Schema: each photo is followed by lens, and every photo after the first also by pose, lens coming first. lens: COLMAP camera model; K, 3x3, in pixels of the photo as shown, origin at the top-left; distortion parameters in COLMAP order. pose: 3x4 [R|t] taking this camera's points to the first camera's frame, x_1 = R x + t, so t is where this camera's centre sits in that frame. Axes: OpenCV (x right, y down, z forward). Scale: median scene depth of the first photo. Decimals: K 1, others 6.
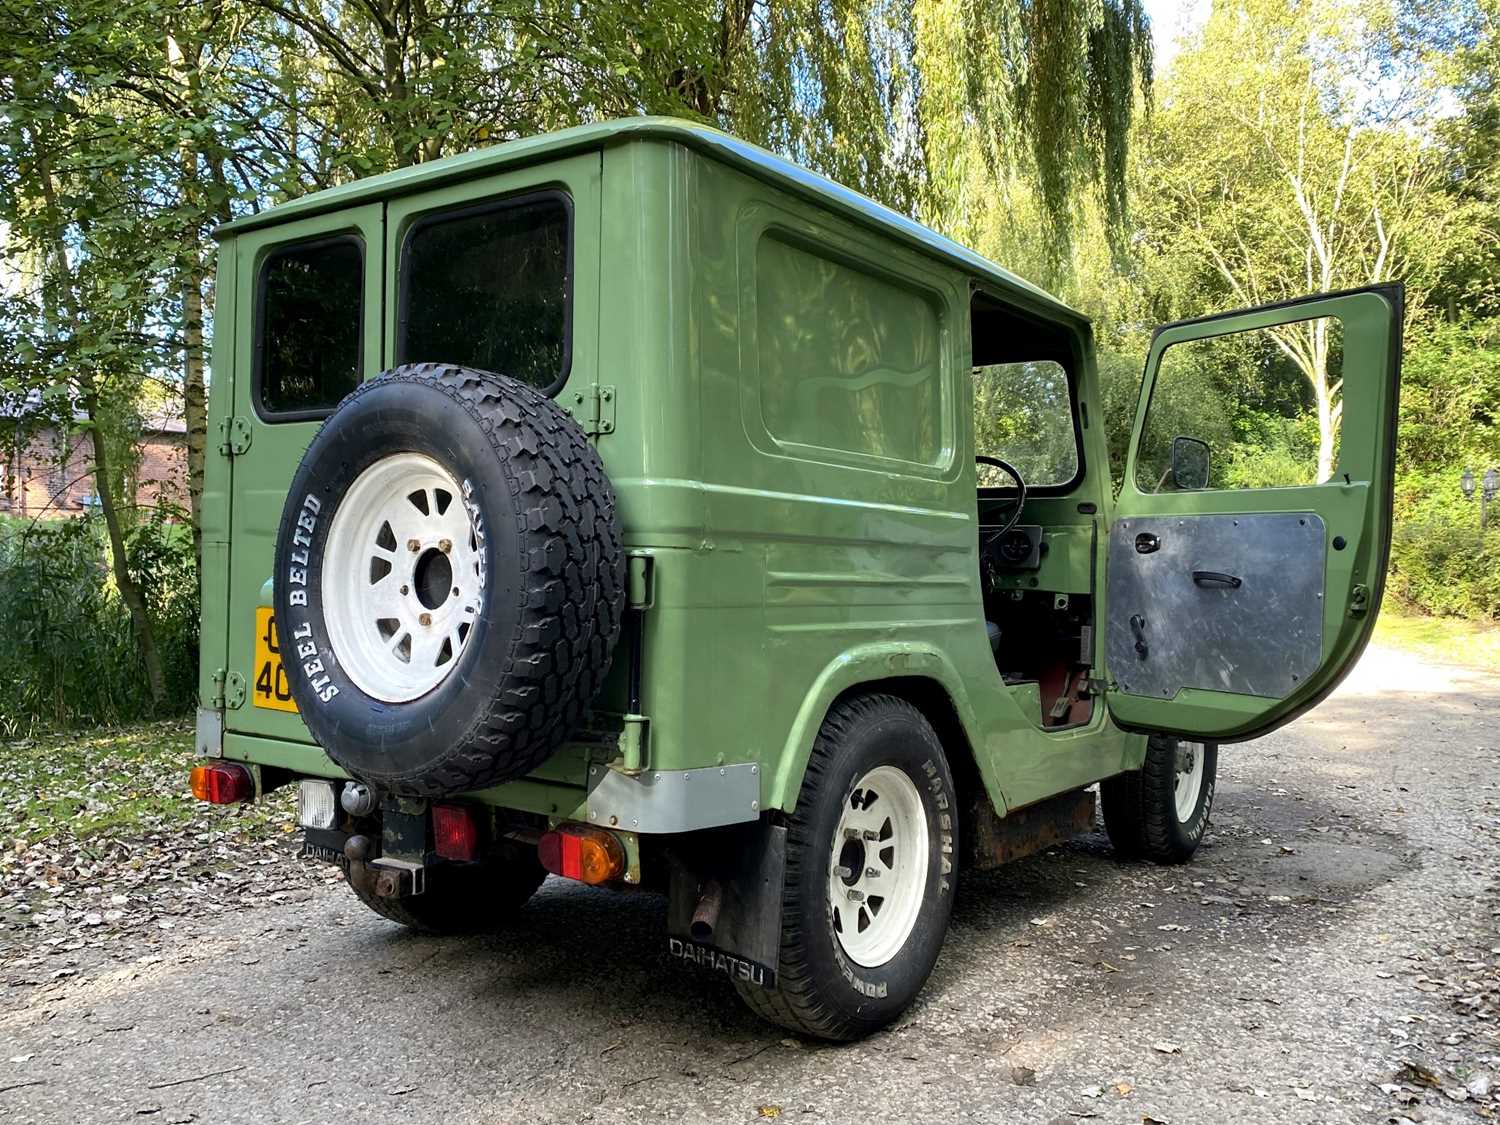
lens RADIAL K [[1255.8, 0, 778.5], [0, 1255.8, 570.5], [0, 0, 1]] dist [0.013338, -0.005478]
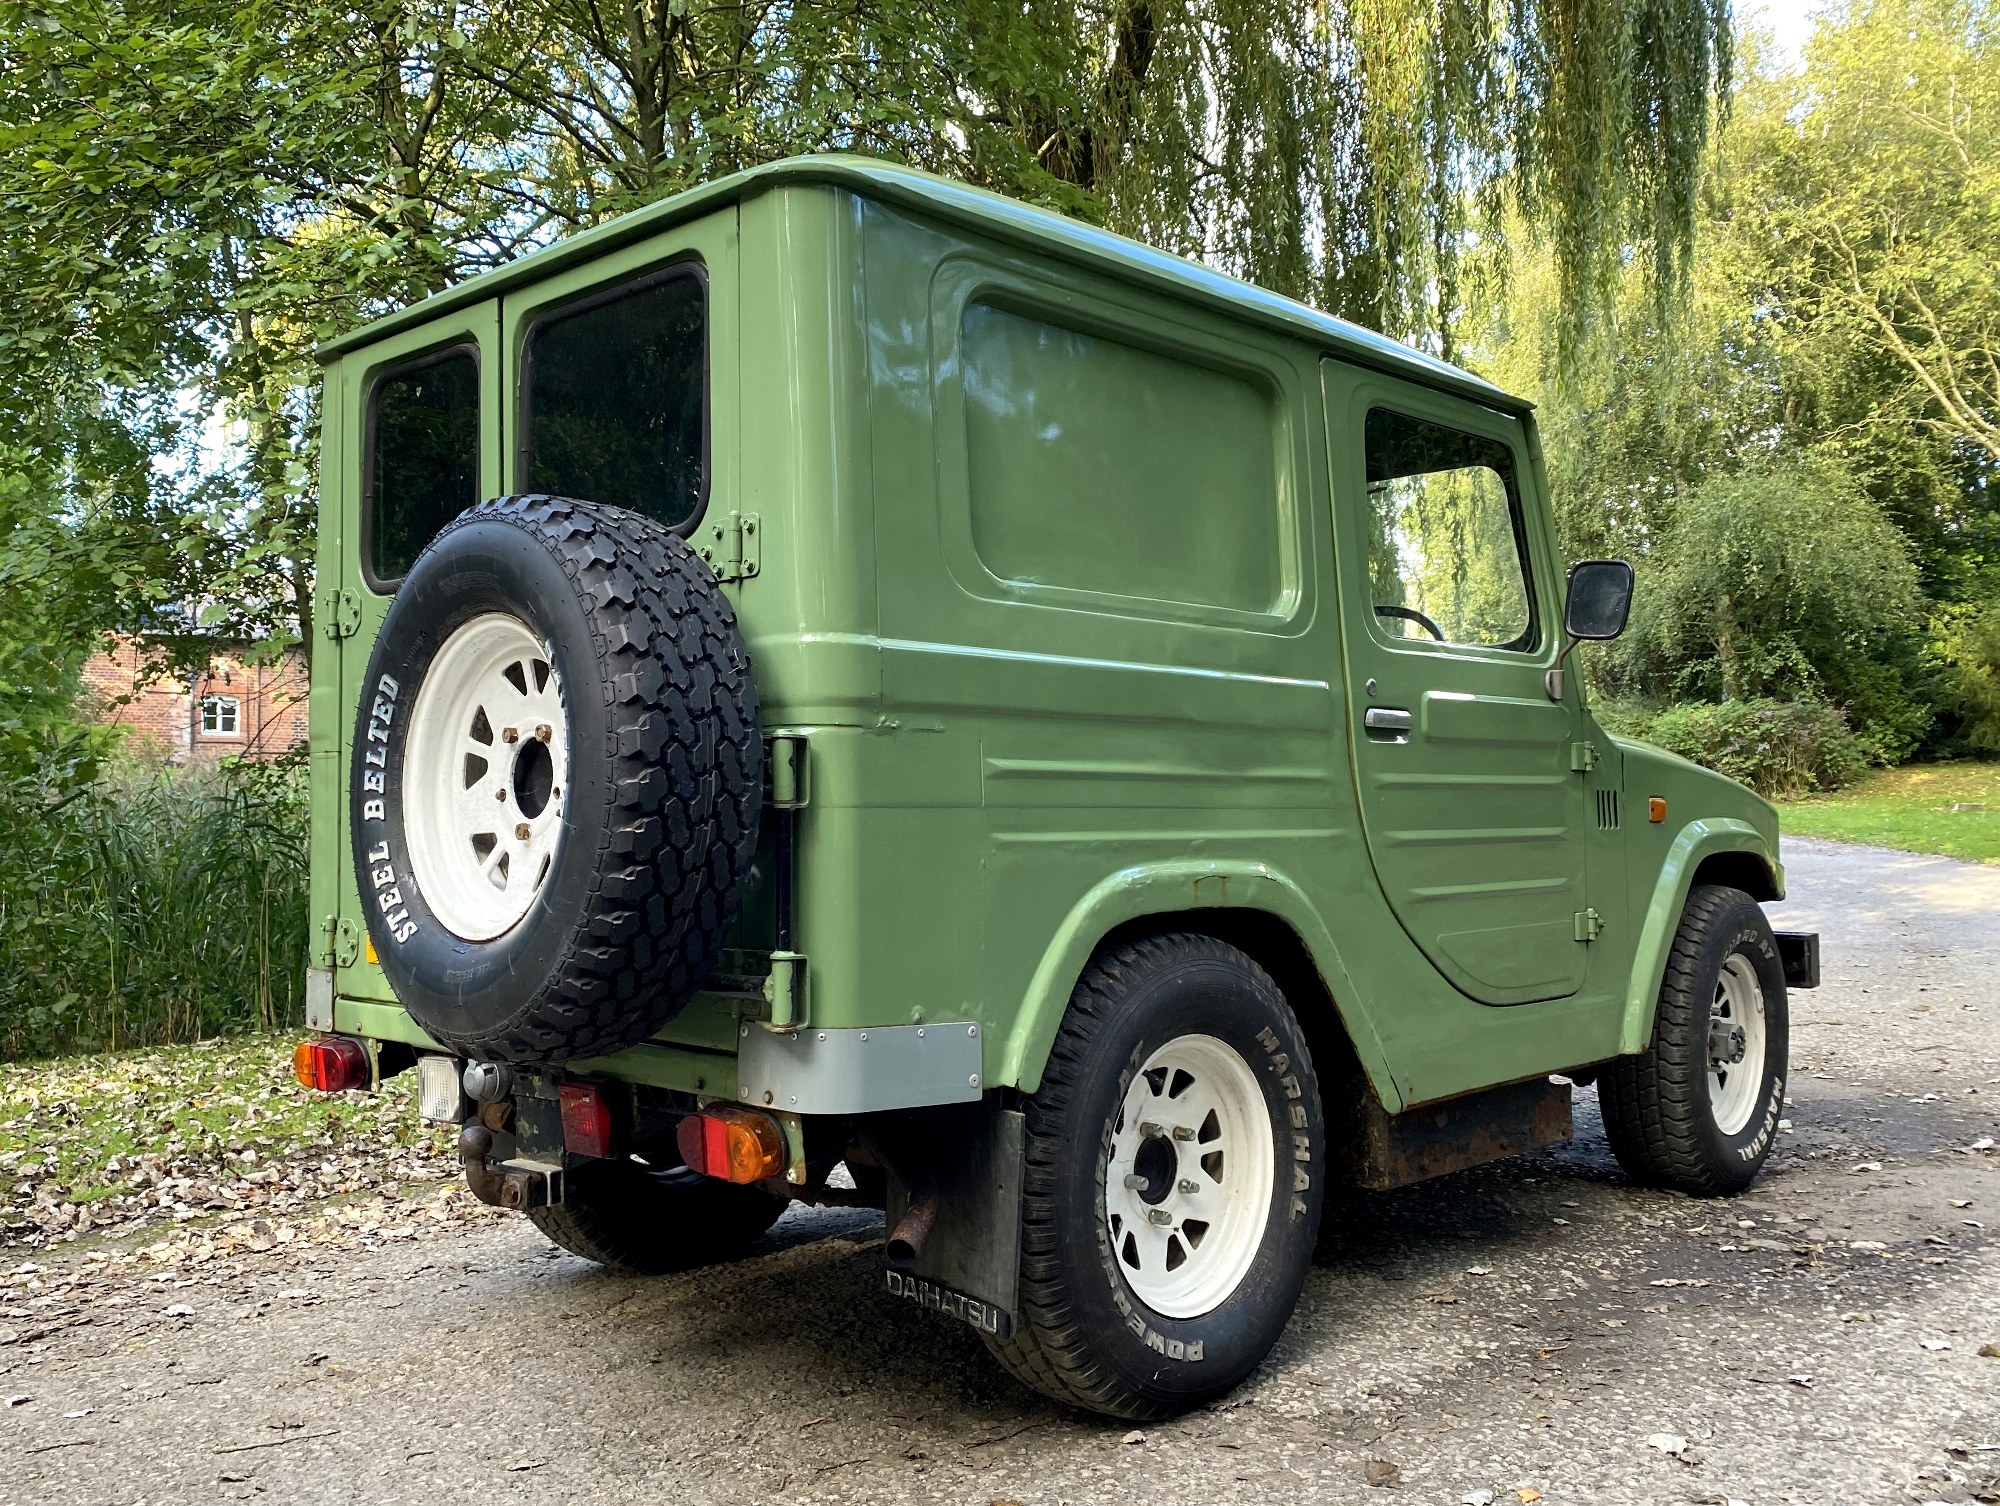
lens RADIAL K [[1748.8, 0, 1000.0], [0, 1748.8, 753.0], [0, 0, 1]] dist [0.006348, -0.000179]
pose [[0.988828, -0.031443, -0.145705, 0.141319], [0.026393, 0.998986, -0.036469, 0.033366], [0.146704, 0.032216, 0.988656, -0.002628]]
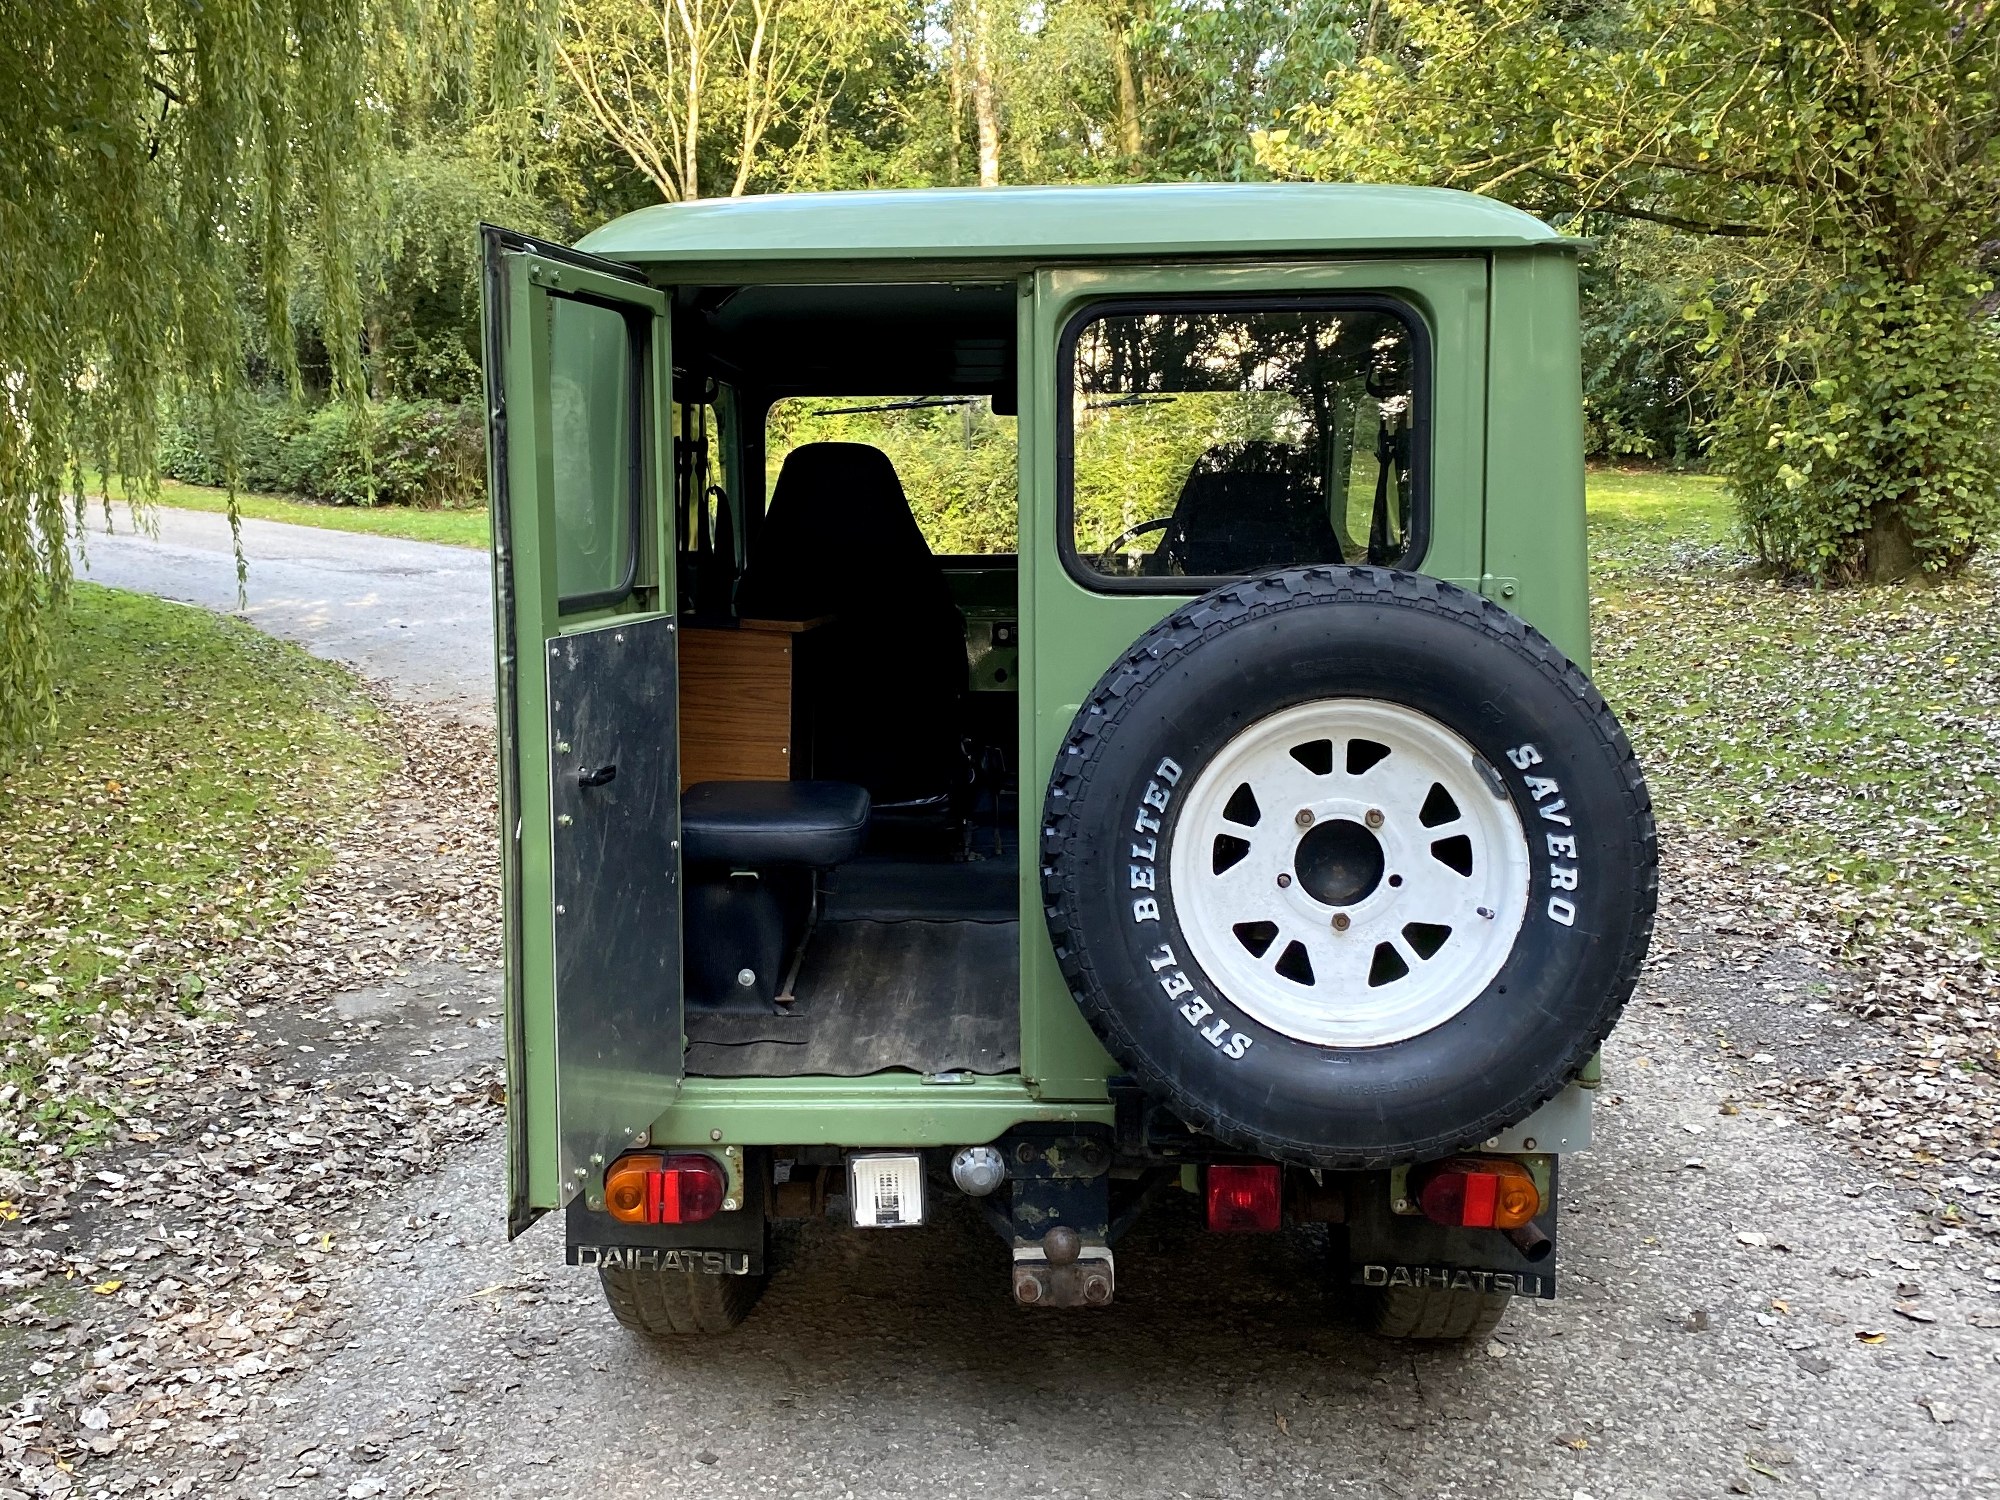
lens RADIAL K [[1978.4, 0, 918.9], [0, 1978.4, 655.4], [0, 0, 1]] dist [0.022875, -0.012297]
pose [[0.844685, -0.072779, 0.530293, -0.953190], [0.026057, 0.995129, 0.095070, -0.200262], [-0.534629, -0.066487, 0.842467, 0.166768]]
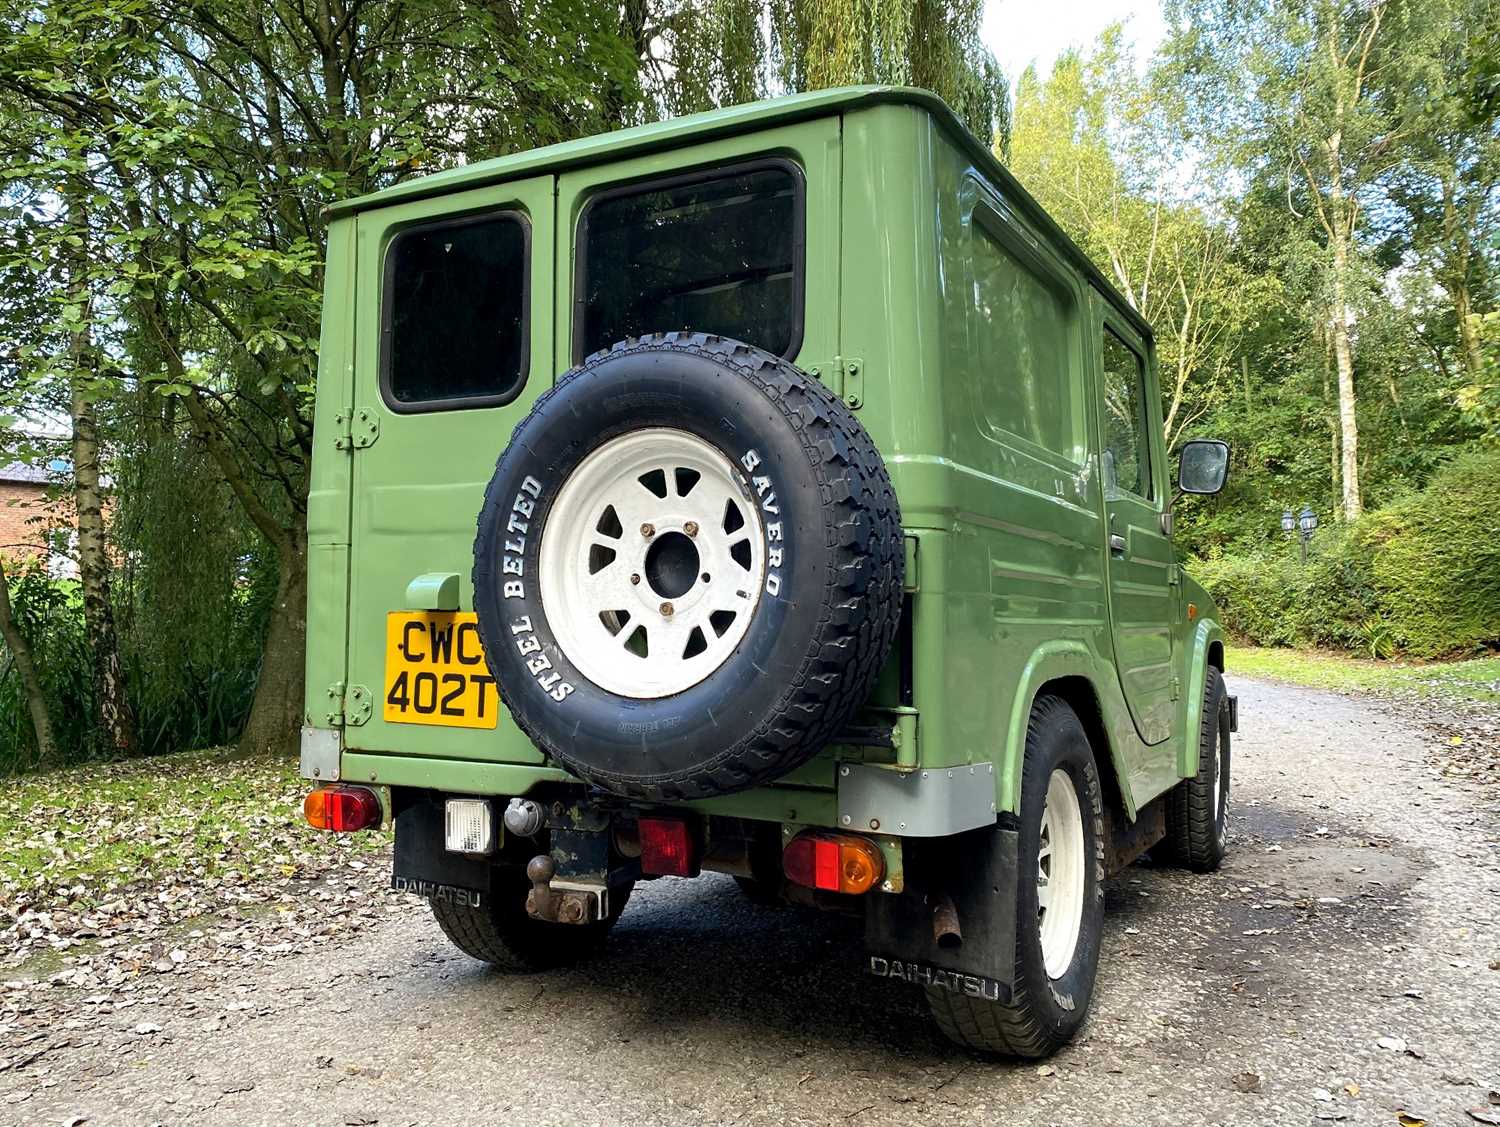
lens RADIAL K [[1212.1, 0, 750.0], [0, 1212.1, 563.5], [0, 0, 1]] dist [0.070463, -0.079069]
pose [[0.993940, -0.009109, 0.109542, -0.283109], [0.013784, 0.999022, -0.042003, 0.038888], [-0.109052, 0.043258, 0.993094, 0.096477]]
